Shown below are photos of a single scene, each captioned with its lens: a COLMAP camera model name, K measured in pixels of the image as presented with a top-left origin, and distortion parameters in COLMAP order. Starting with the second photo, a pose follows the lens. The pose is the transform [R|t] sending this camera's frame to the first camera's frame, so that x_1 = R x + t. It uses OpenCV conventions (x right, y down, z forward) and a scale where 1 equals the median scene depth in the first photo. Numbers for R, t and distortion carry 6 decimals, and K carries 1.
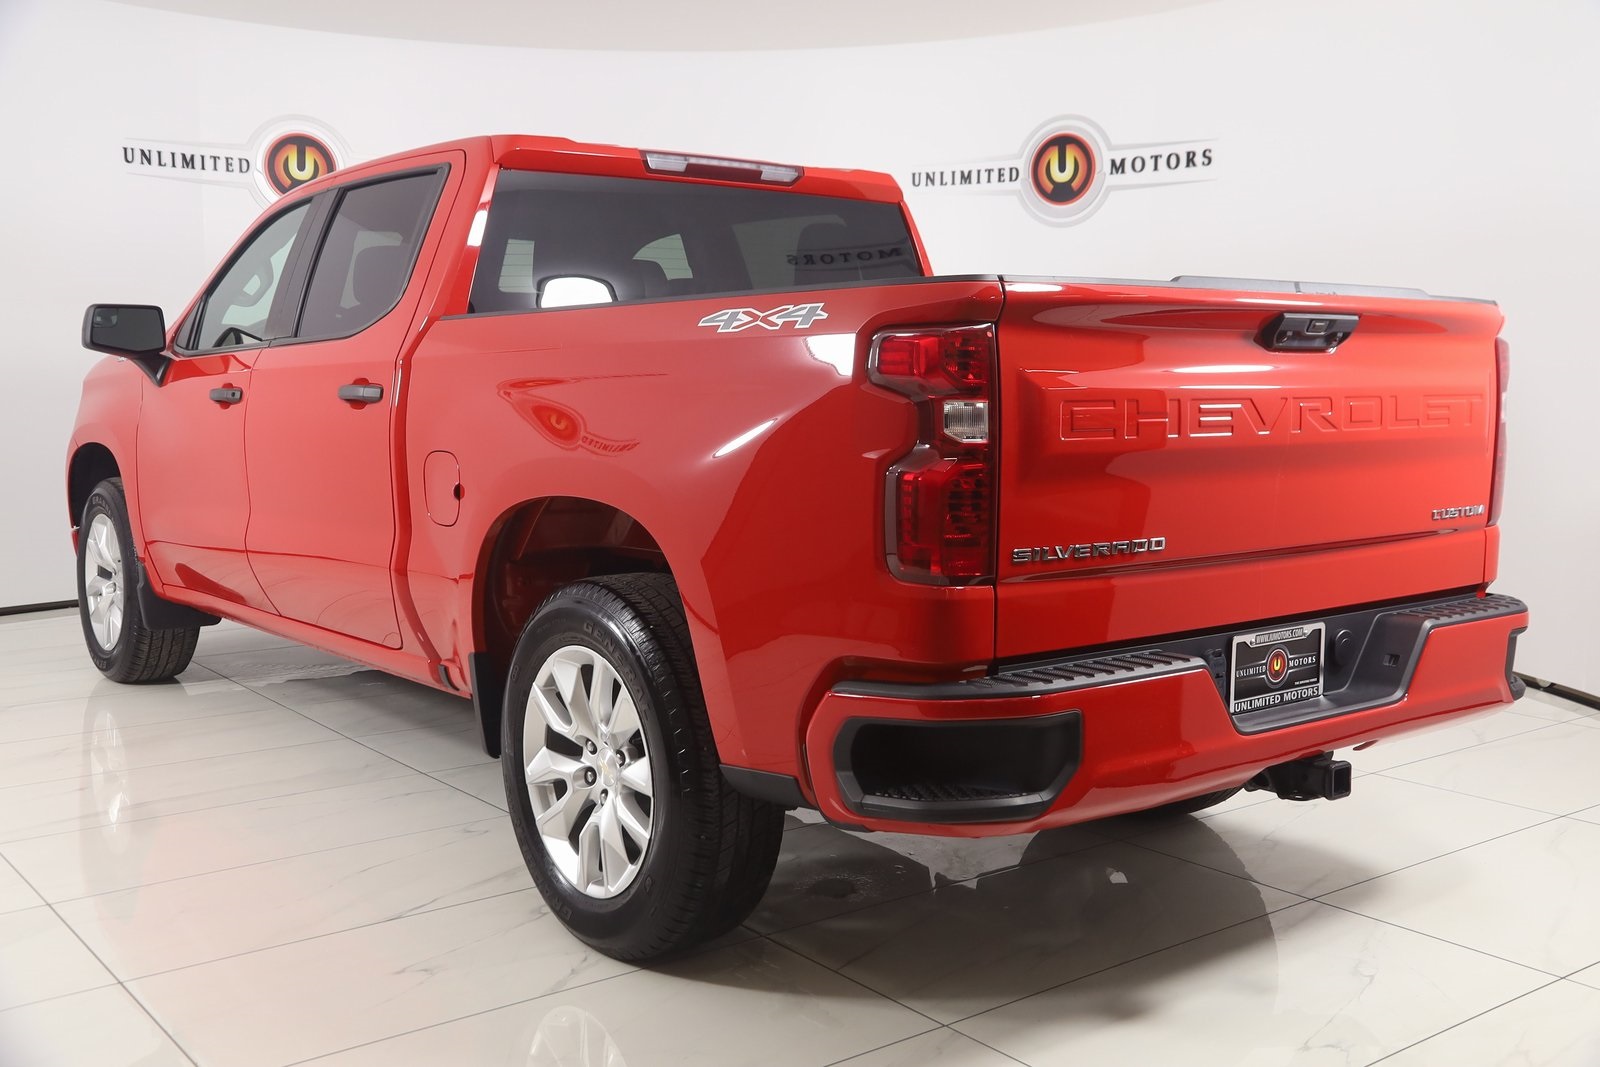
lens RADIAL K [[1595.5, 0, 834.5], [0, 1595.5, 530.1], [0, 0, 1]] dist [0.027574, 0.000000]
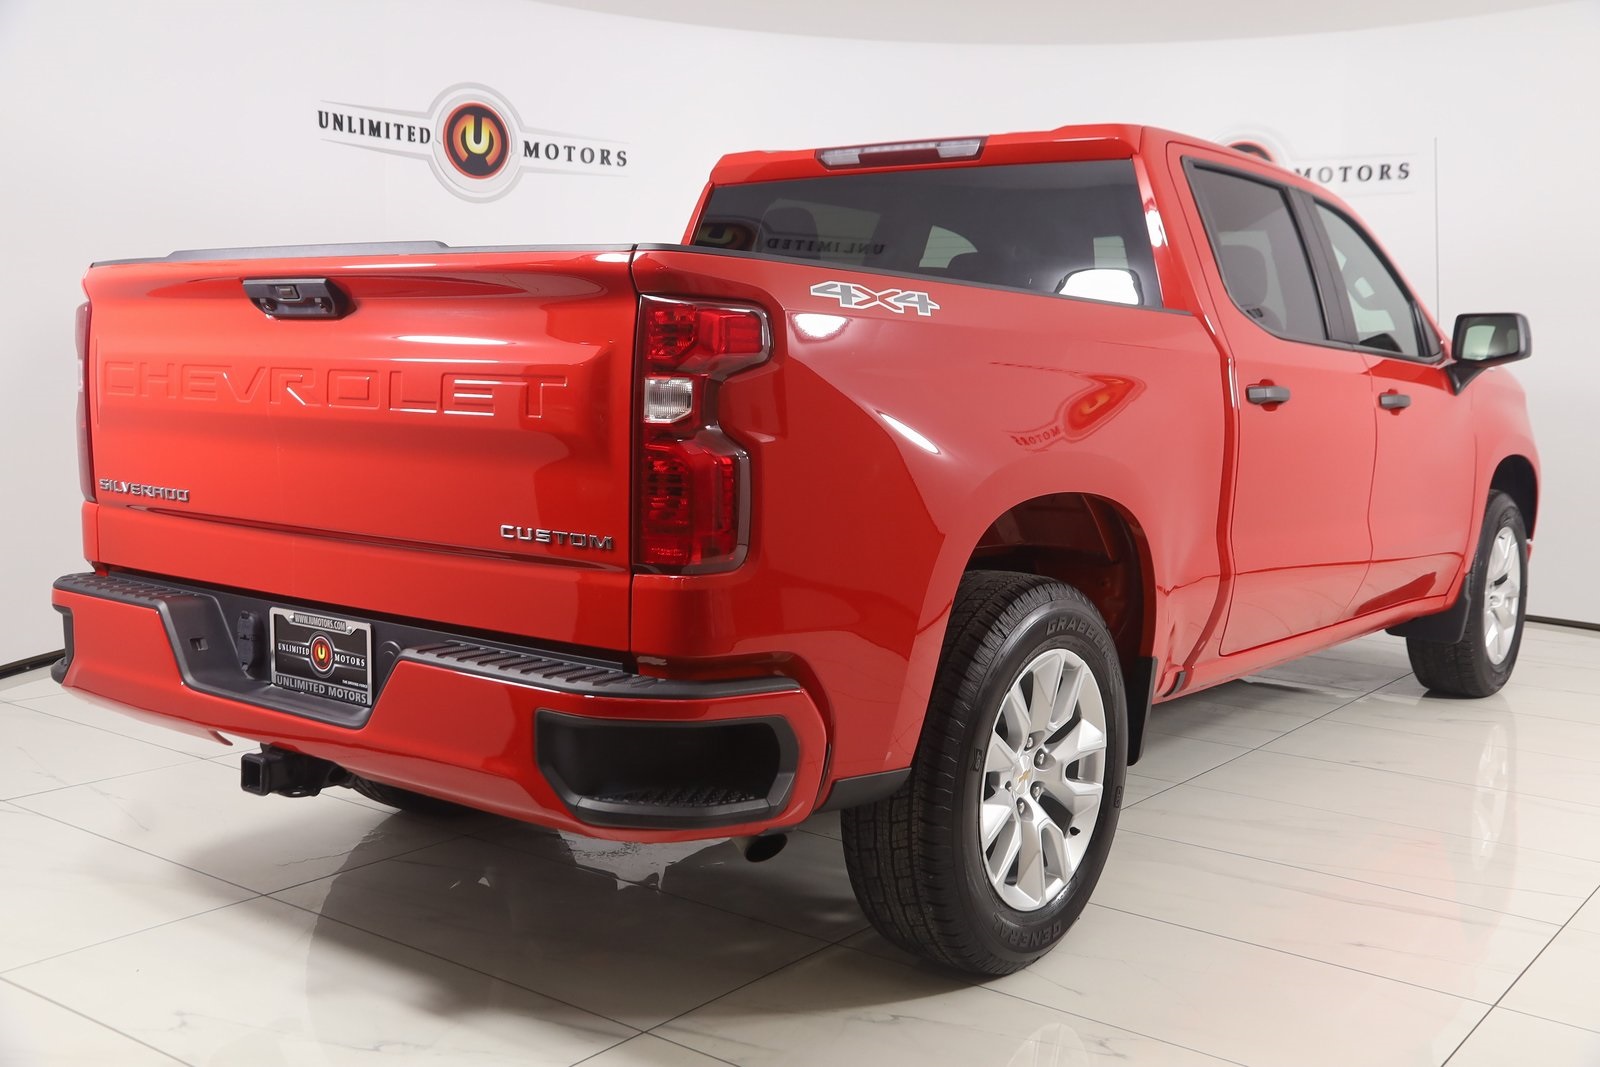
lens RADIAL K [[1490.7, 0, 805.3], [0, 1490.7, 527.4], [0, 0, 1]] dist [-0.013674, 0.000000]
pose [[0.276191, 0.108149, -0.954999, 1.161132], [-0.114639, 0.990262, 0.078988, -0.089394], [0.954241, 0.087664, 0.285899, 0.992576]]
